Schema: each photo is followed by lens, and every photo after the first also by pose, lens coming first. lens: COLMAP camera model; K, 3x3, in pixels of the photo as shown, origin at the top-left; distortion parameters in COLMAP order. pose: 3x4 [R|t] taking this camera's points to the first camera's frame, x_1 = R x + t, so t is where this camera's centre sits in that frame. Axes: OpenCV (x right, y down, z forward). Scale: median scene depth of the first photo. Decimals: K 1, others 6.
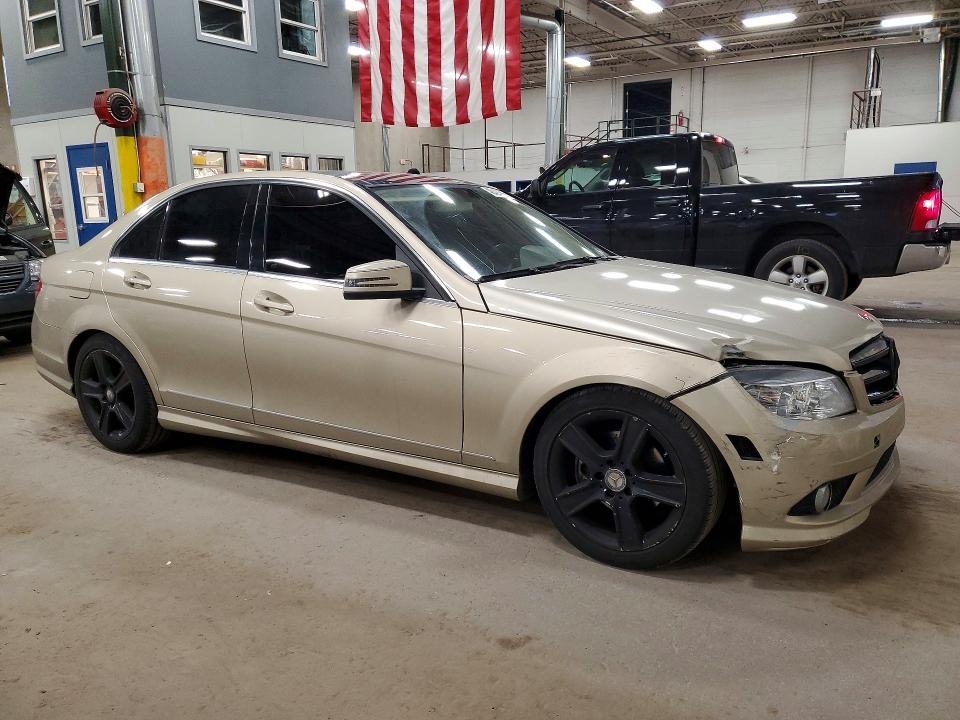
lens RADIAL K [[760.9, 0, 480.6], [0, 760.9, 356.8], [0, 0, 1]] dist [-0.001575, 0.004826]
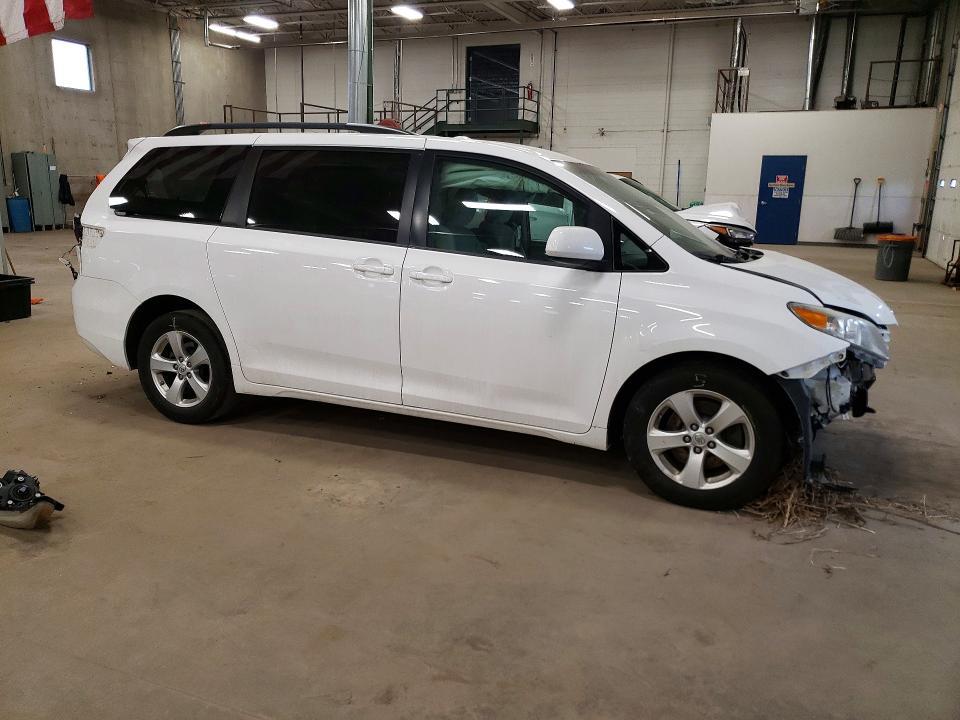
lens RADIAL K [[760.9, 0, 477.8], [0, 760.9, 362.8], [0, 0, 1]] dist [-0.001575, 0.004826]
pose [[0.985306, -0.001657, 0.170789, 0.061814], [-0.005119, 0.999217, 0.039227, -0.041268], [-0.170721, -0.039525, 0.984526, 0.159021]]
